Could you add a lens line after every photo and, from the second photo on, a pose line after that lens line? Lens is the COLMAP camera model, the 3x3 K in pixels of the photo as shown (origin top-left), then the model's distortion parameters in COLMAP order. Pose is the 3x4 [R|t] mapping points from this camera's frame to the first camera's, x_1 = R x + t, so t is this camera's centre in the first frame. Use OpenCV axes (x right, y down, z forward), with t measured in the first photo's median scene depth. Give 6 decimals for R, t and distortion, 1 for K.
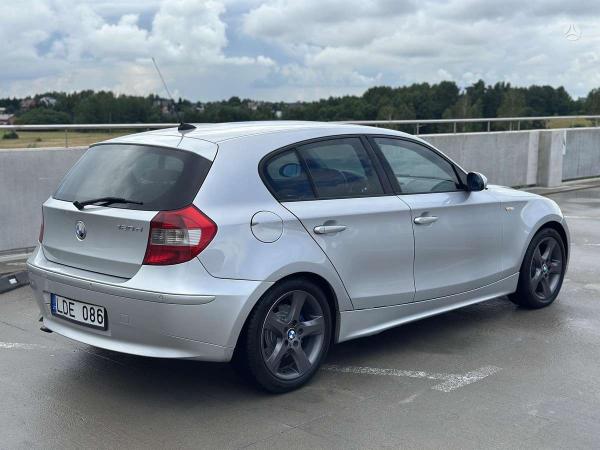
lens RADIAL K [[850.6, 0, 300.0], [0, 850.6, 225.0], [0, 0, 1]] dist [0.110457, 0.031363]
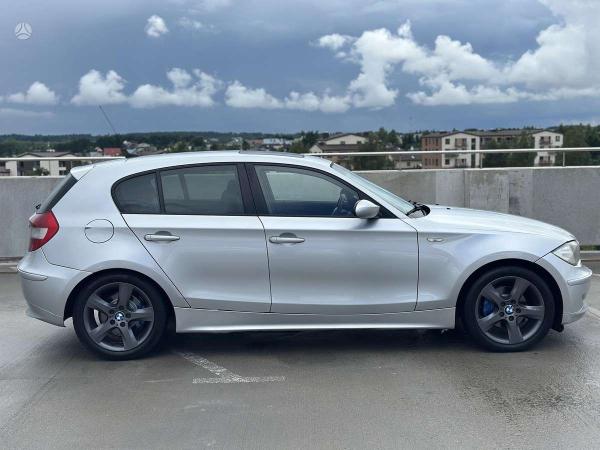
lens RADIAL K [[850.6, 0, 300.0], [0, 850.6, 225.0], [0, 0, 1]] dist [0.110457, 0.031363]
pose [[0.707613, 0.052224, -0.704668, 1.027205], [-0.079158, 0.996846, -0.005611, -0.022380], [0.702153, 0.059750, 0.709515, 0.253633]]
